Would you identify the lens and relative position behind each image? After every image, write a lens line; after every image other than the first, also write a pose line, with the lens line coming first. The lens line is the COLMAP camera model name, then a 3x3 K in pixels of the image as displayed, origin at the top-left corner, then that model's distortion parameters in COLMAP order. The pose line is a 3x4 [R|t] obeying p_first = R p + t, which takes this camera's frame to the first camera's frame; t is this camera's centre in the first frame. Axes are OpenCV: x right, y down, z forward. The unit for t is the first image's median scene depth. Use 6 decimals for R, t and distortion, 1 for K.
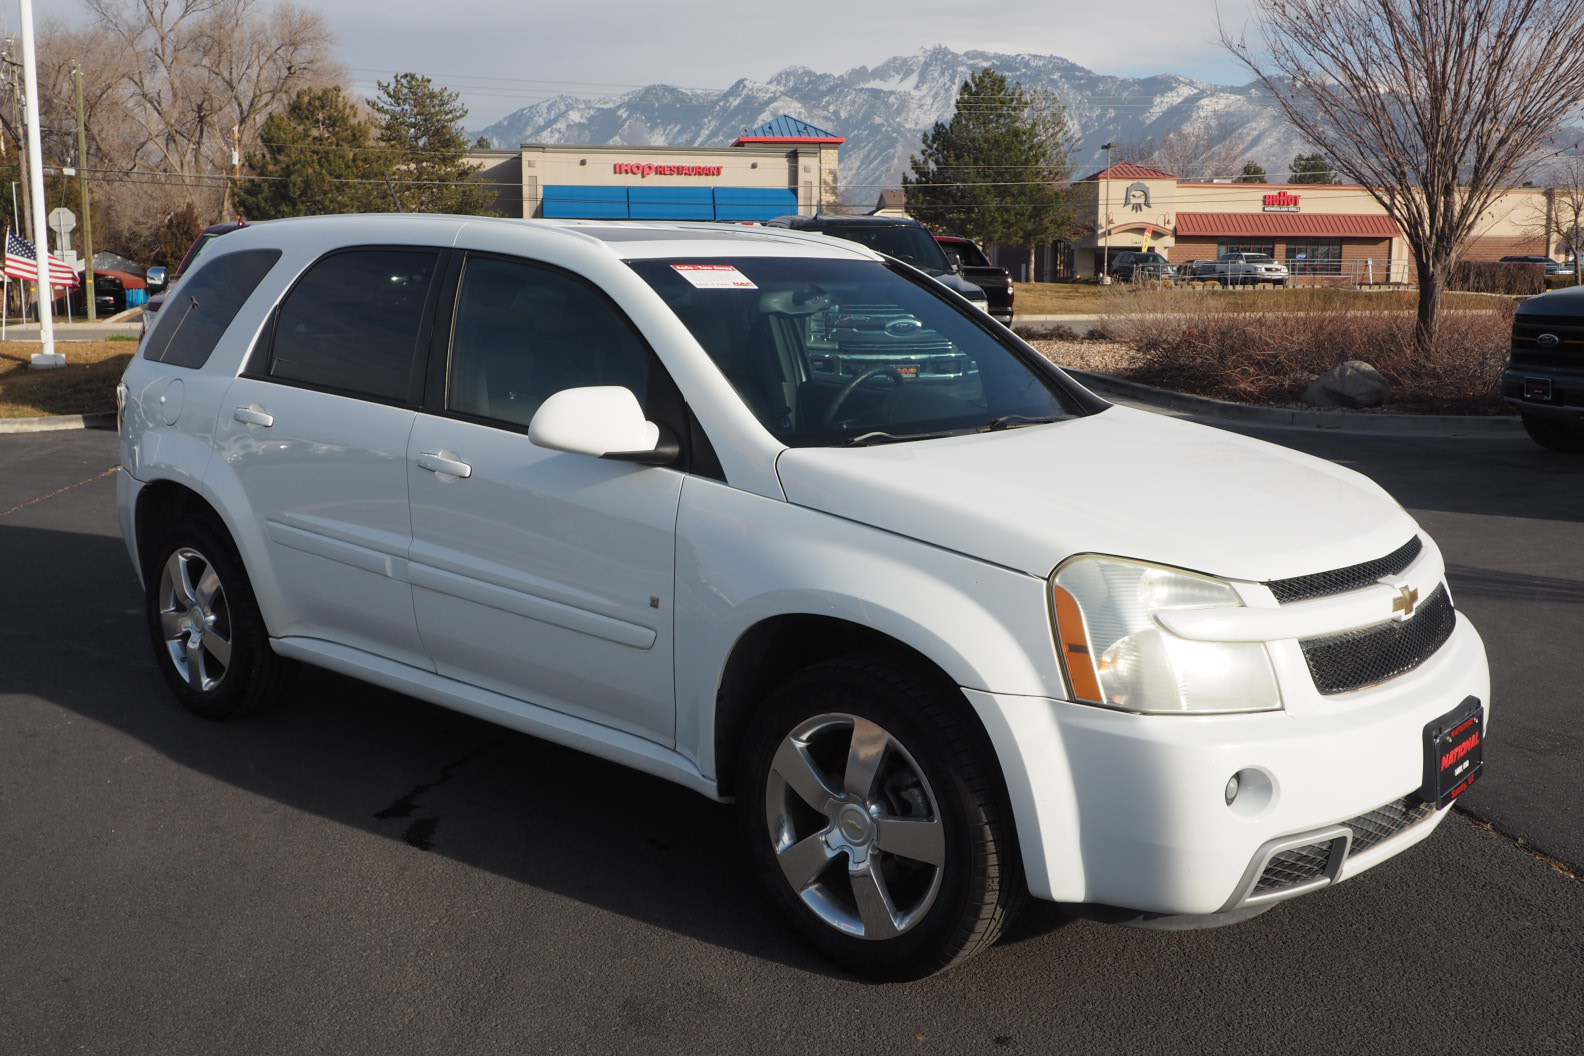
lens RADIAL K [[1754.8, 0, 792.0], [0, 1754.8, 528.0], [0, 0, 1]] dist [-0.017377, -0.027250]
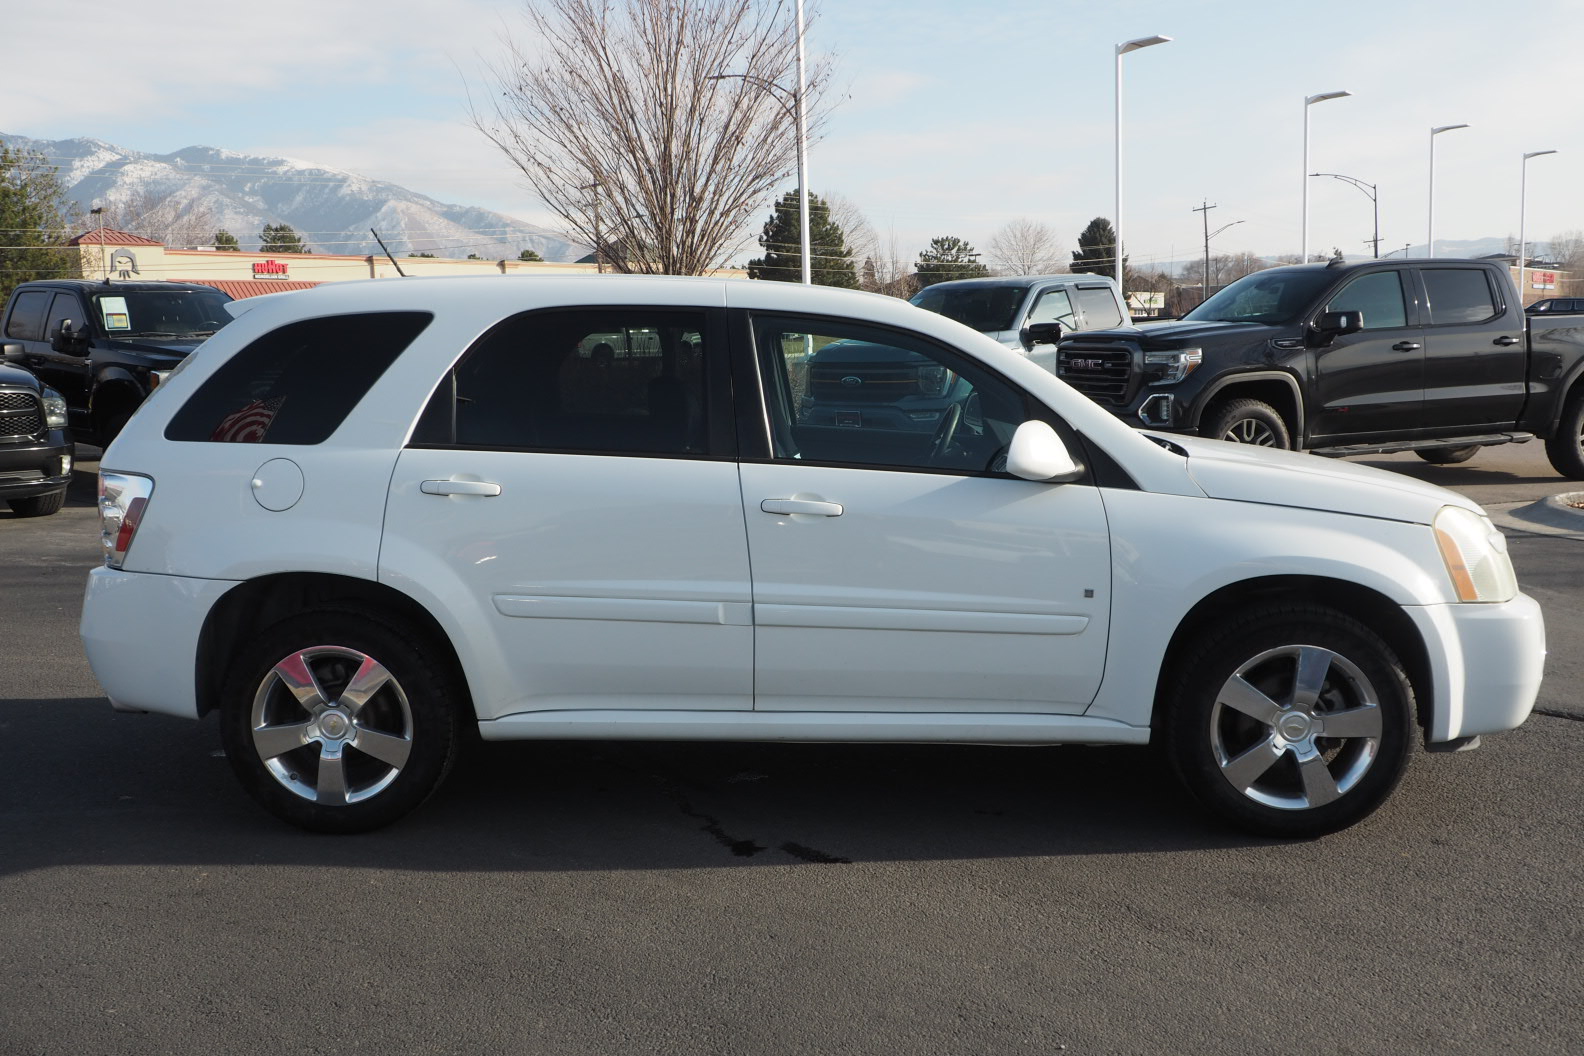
lens RADIAL K [[1754.8, 0, 792.0], [0, 1754.8, 528.0], [0, 0, 1]] dist [-0.017377, -0.027250]
pose [[0.705973, -0.089577, 0.702551, -0.829591], [0.116596, 0.993134, 0.009464, -0.029700], [-0.698575, 0.075233, 0.711571, 0.206389]]
